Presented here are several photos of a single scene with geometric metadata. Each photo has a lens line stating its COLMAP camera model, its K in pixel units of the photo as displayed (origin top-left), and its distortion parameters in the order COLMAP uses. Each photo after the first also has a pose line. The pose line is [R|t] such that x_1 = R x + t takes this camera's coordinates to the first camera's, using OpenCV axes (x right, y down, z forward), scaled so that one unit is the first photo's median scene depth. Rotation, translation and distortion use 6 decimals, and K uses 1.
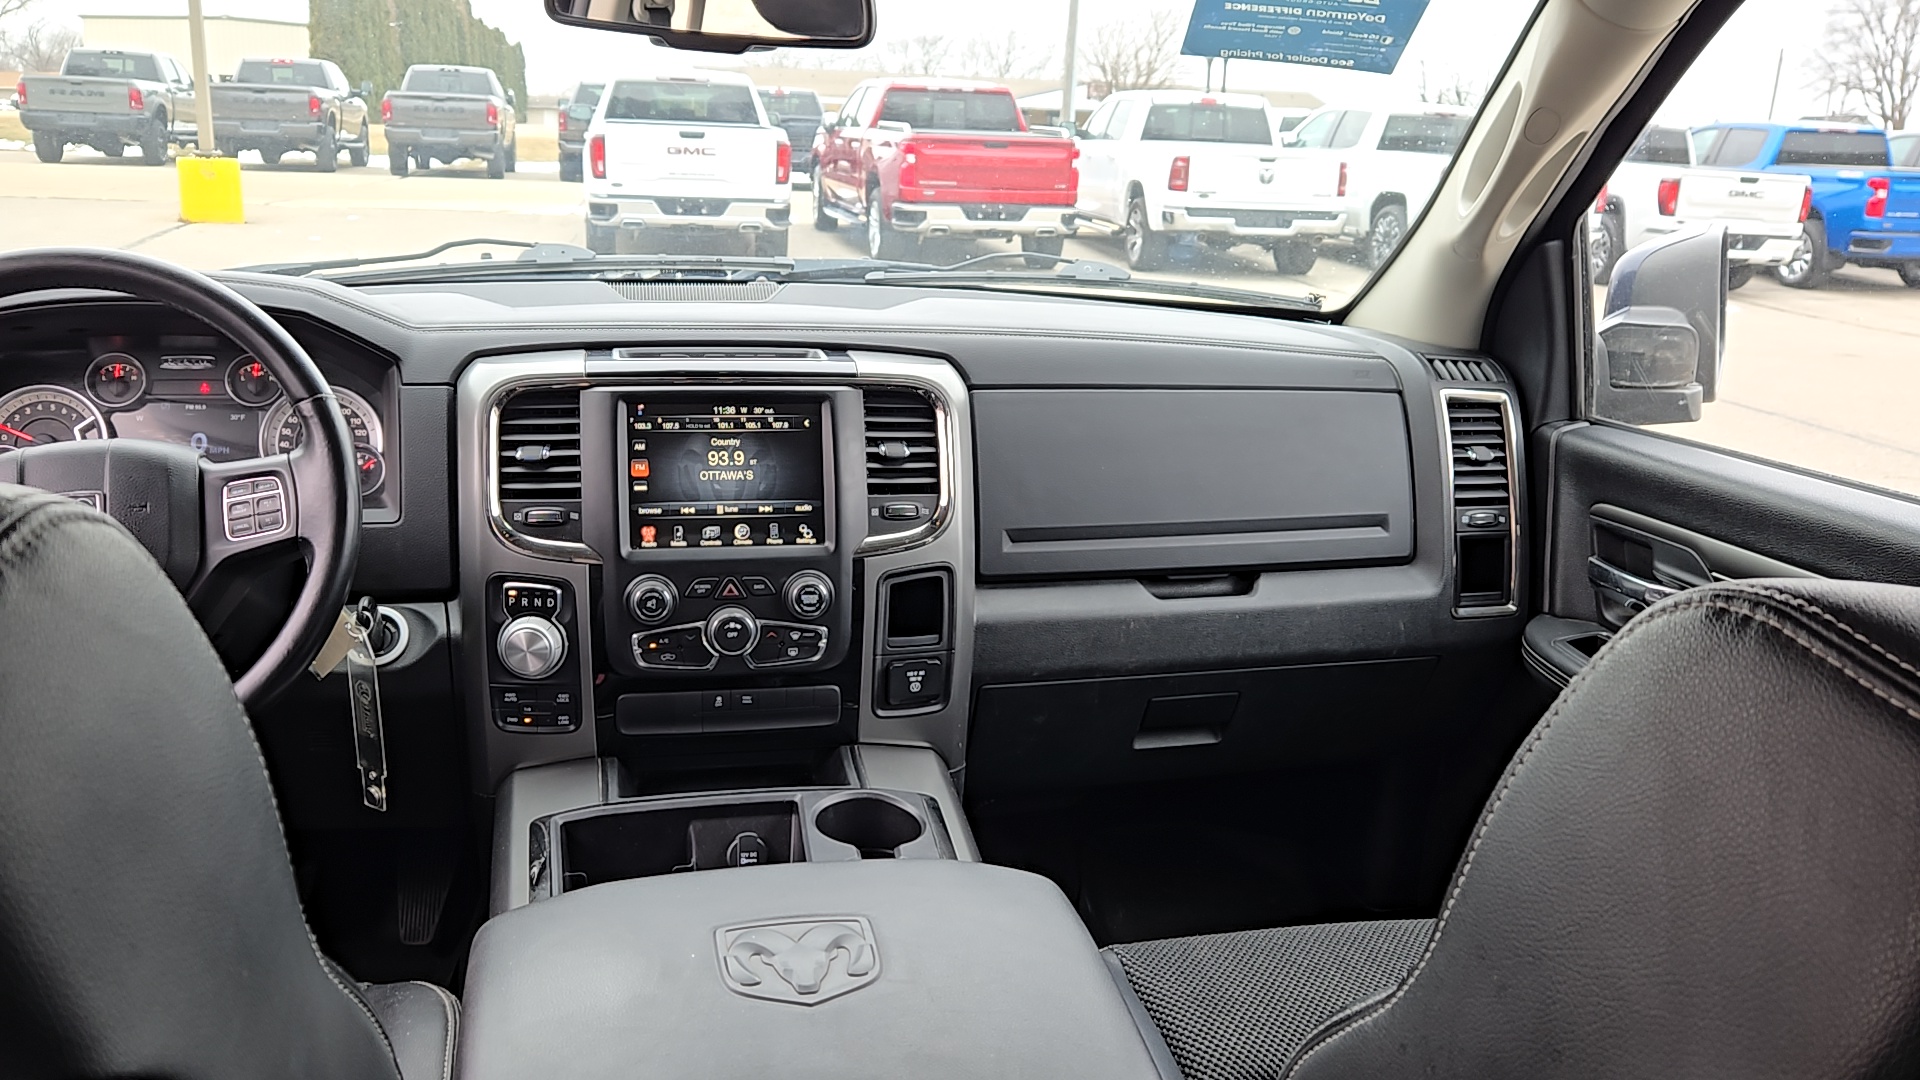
lens RADIAL K [[1597.4, 0, 961.3], [0, 1597.4, 527.0], [0, 0, 1]] dist [0.013924, -0.001863]
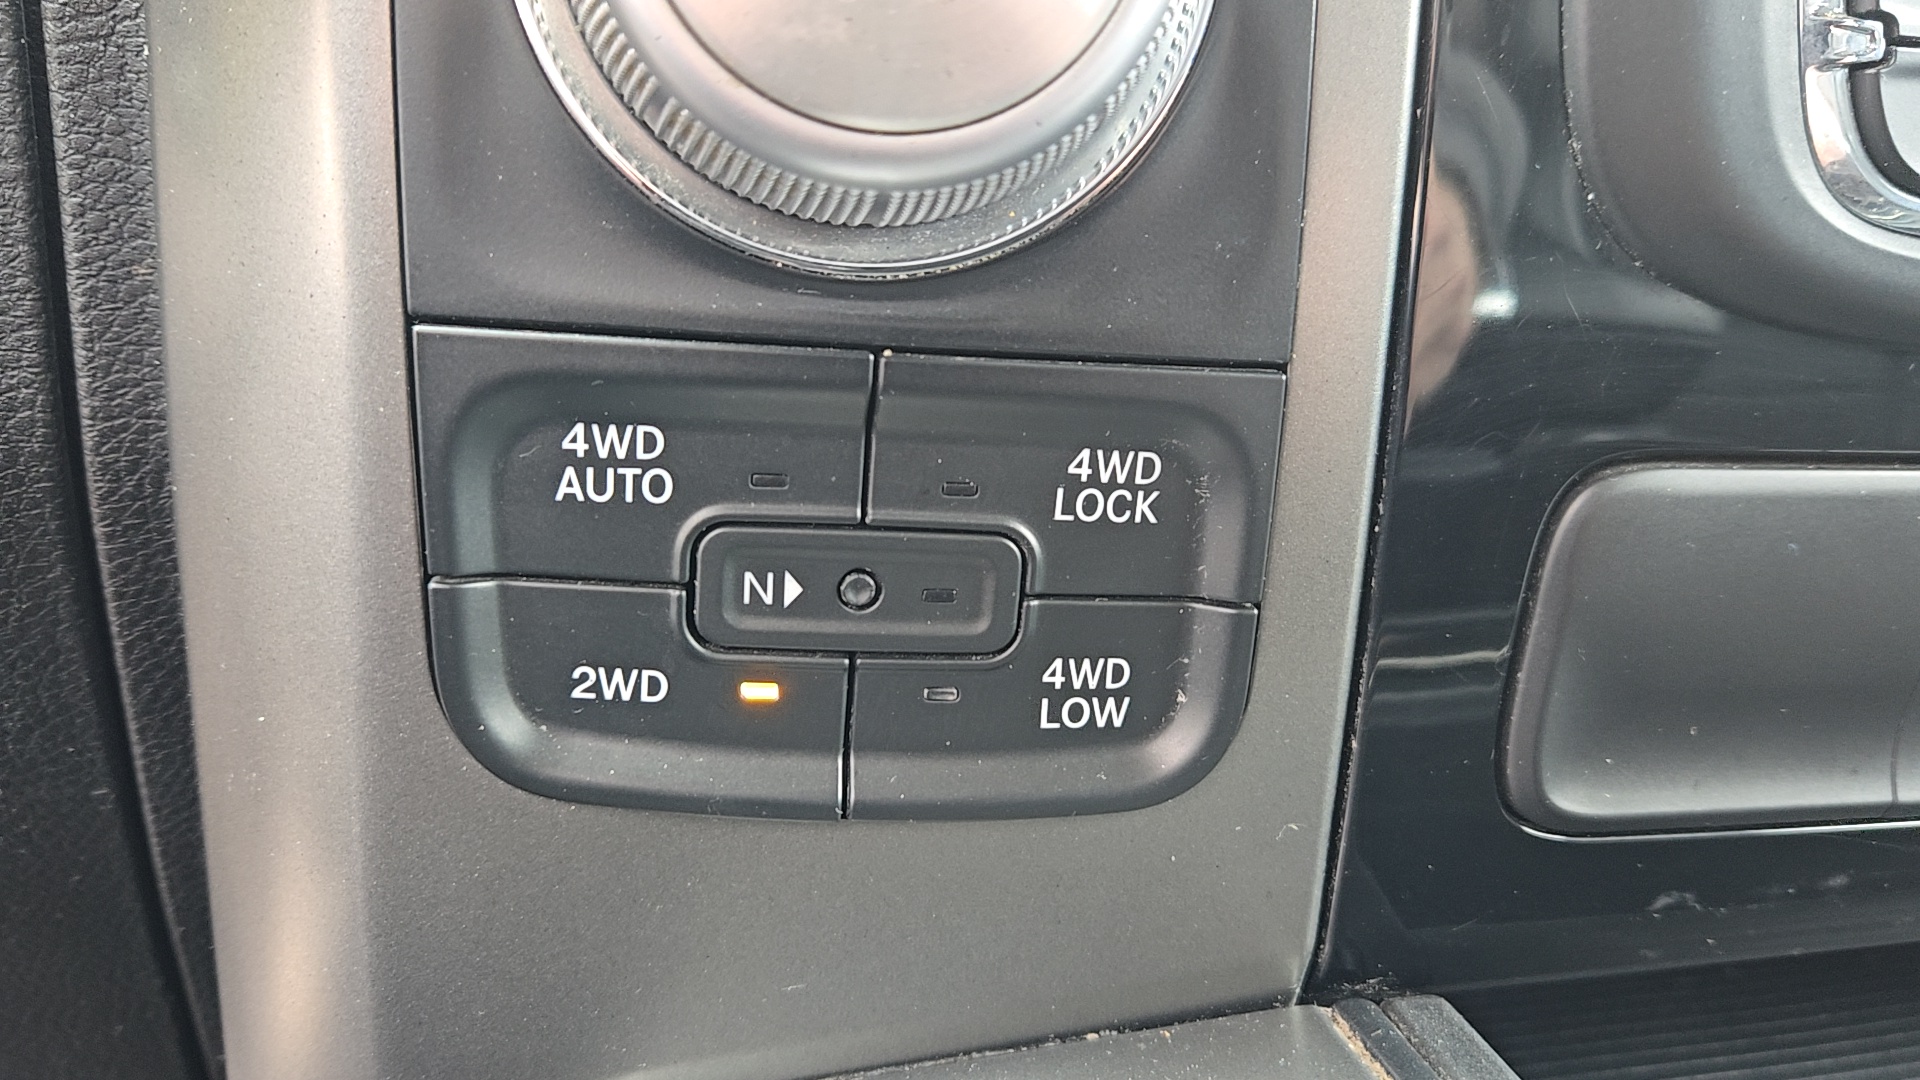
lens RADIAL K [[1597.4, 0, 984.7], [0, 1597.4, 495.8], [0, 0, 1]] dist [0.013924, -0.001863]
pose [[0.996649, 0.023571, 0.078332, -0.262909], [-0.025462, 0.999406, 0.023223, 0.104236], [-0.077738, -0.025140, 0.996657, 0.885150]]
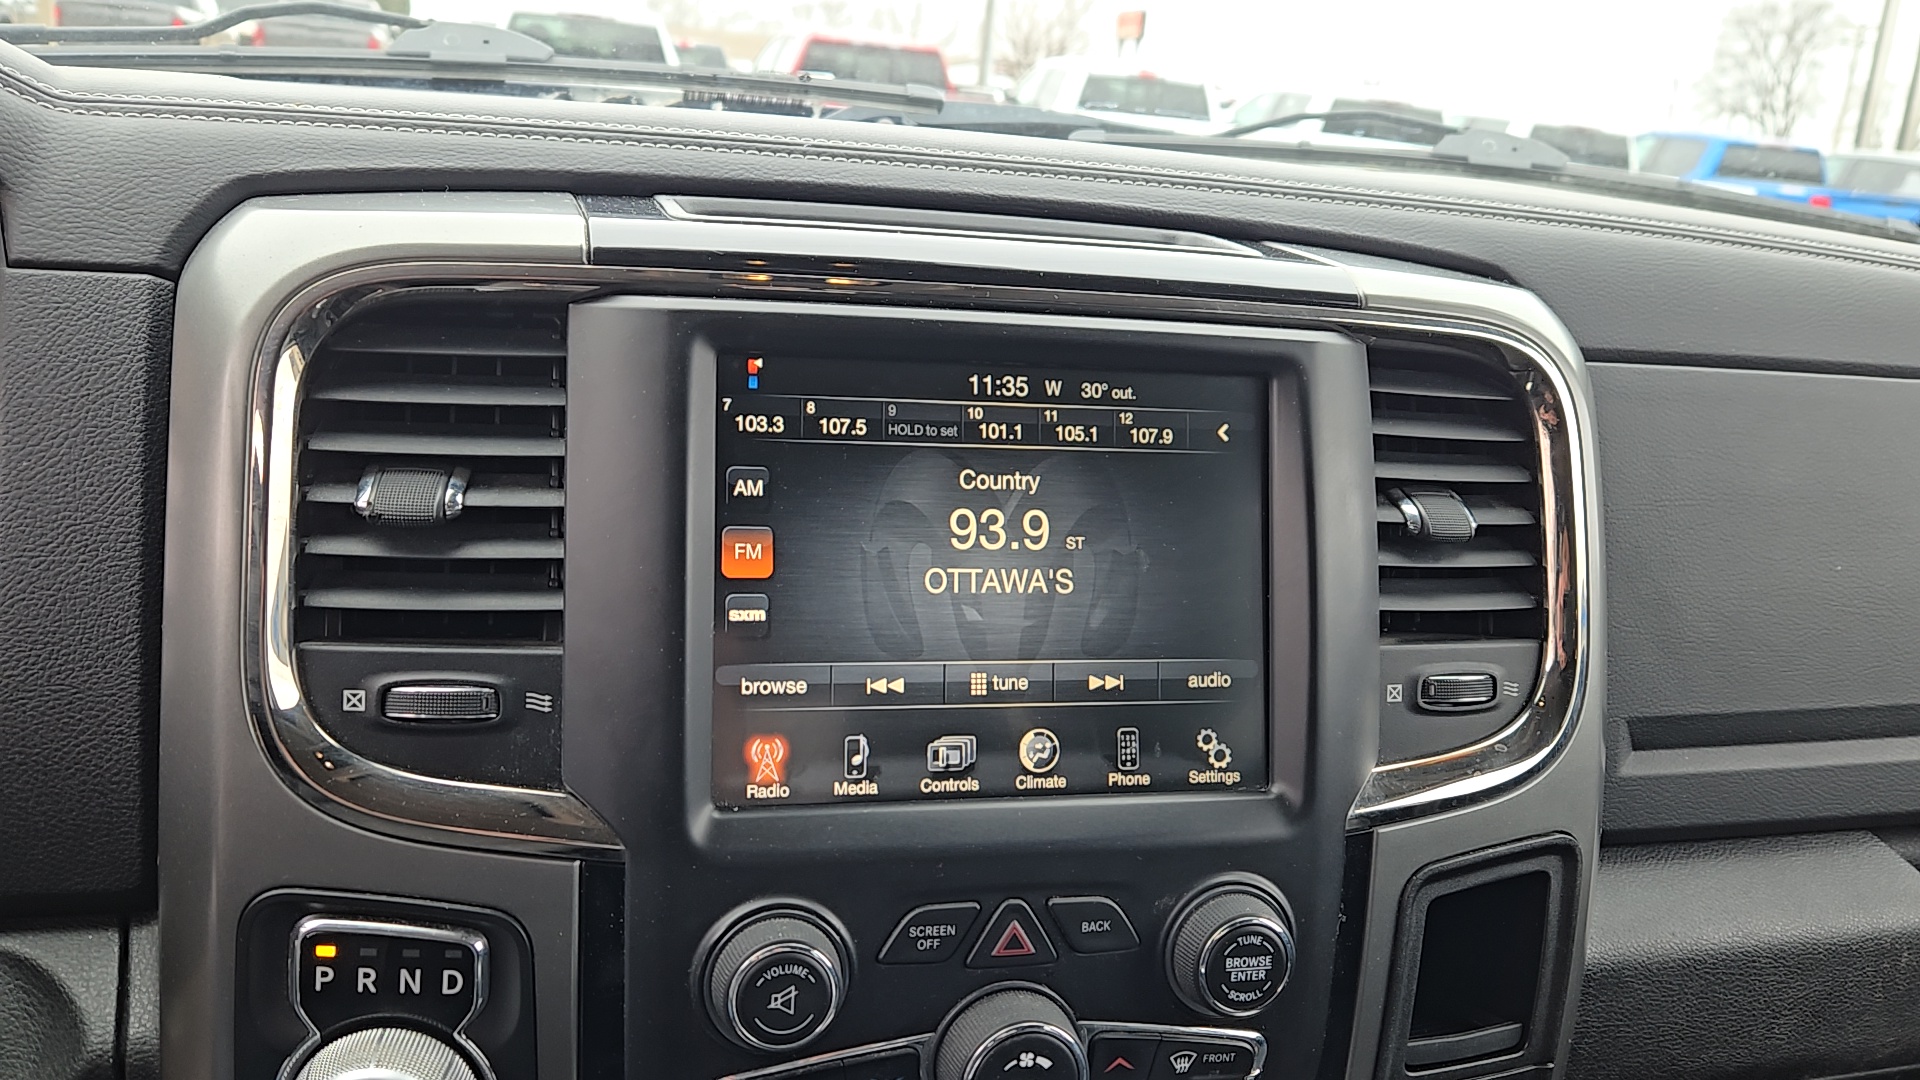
lens RADIAL K [[1597.4, 0, 951.0], [0, 1597.4, 542.2], [0, 0, 1]] dist [0.013924, -0.001863]
pose [[0.996851, 0.038223, 0.069484, -0.181324], [-0.039672, 0.999021, 0.019593, -0.046796], [-0.068667, -0.022287, 0.997391, 0.670865]]
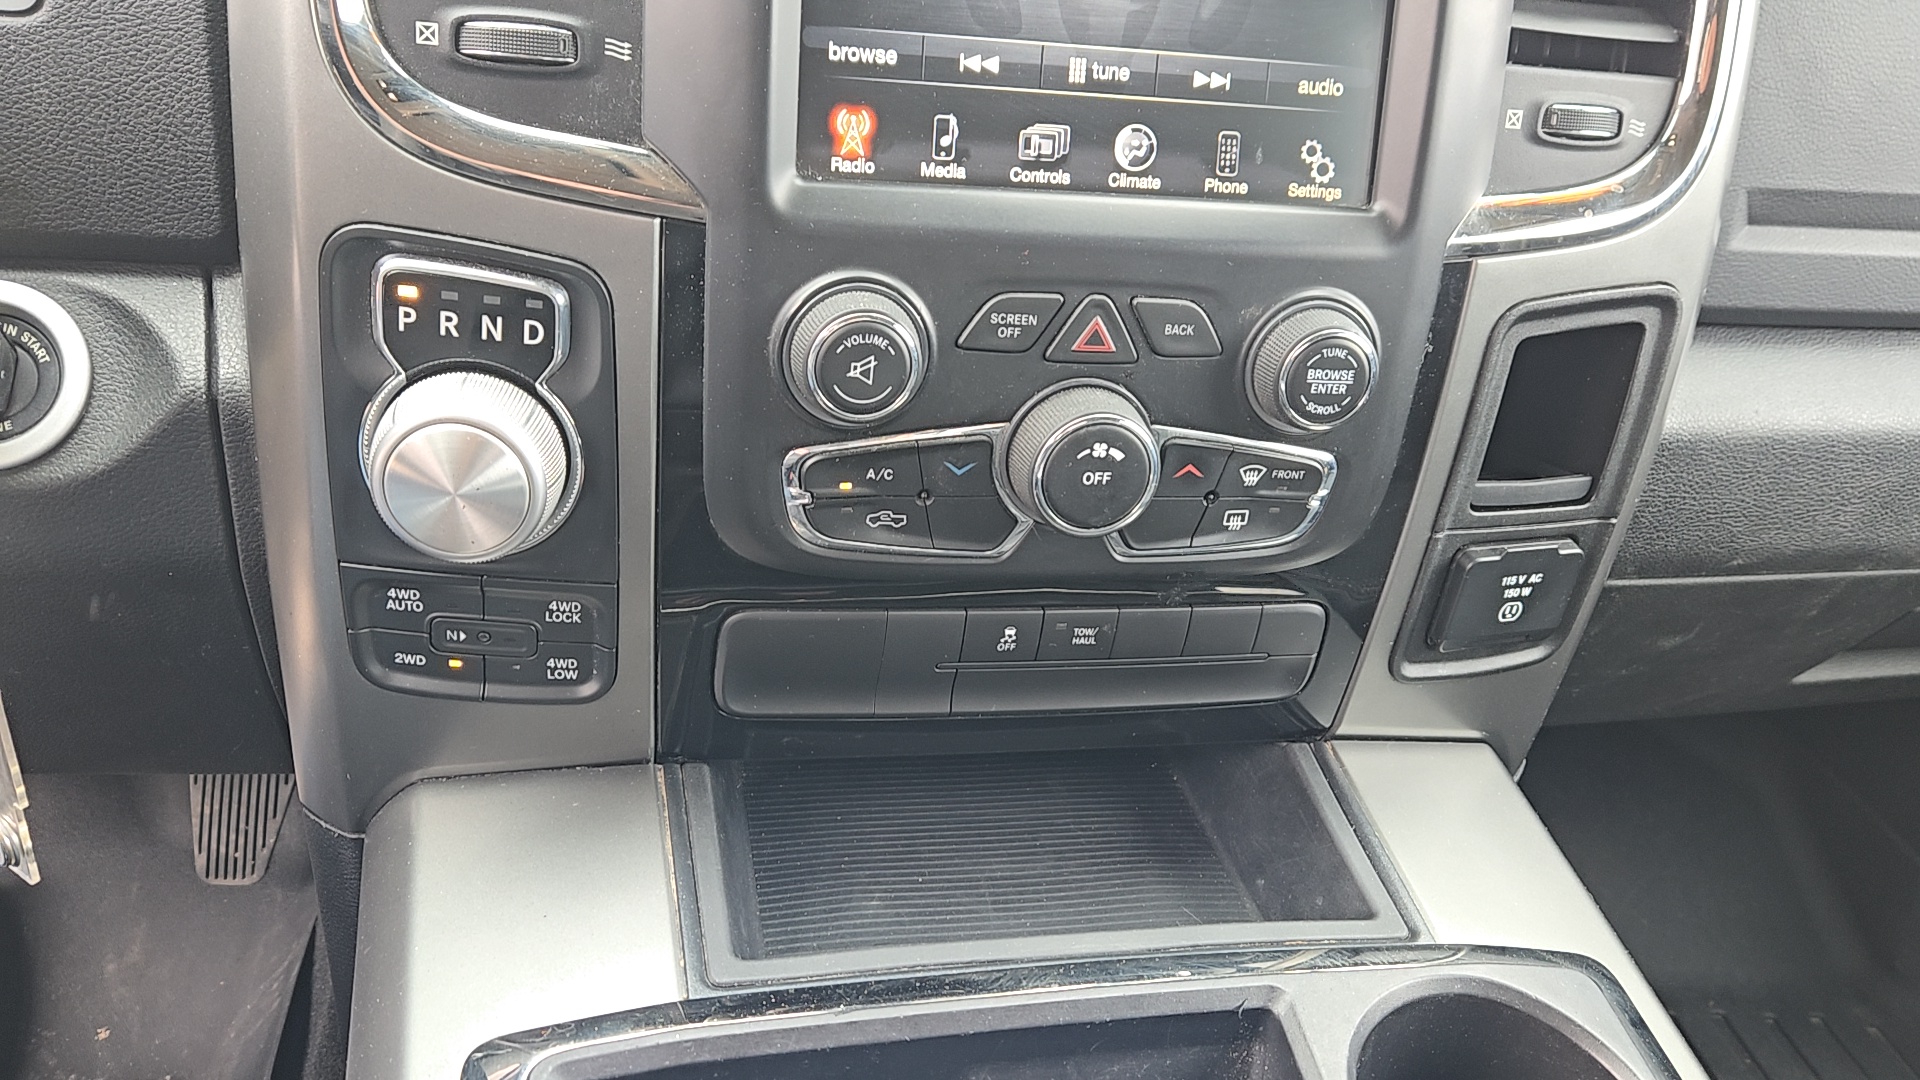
lens RADIAL K [[1597.4, 0, 951.9], [0, 1597.4, 526.7], [0, 0, 1]] dist [0.013924, -0.001863]
pose [[0.995478, 0.081085, 0.049488, -0.184280], [-0.091590, 0.957480, 0.273577, -0.008863], [-0.025200, -0.276872, 0.960576, 0.674429]]
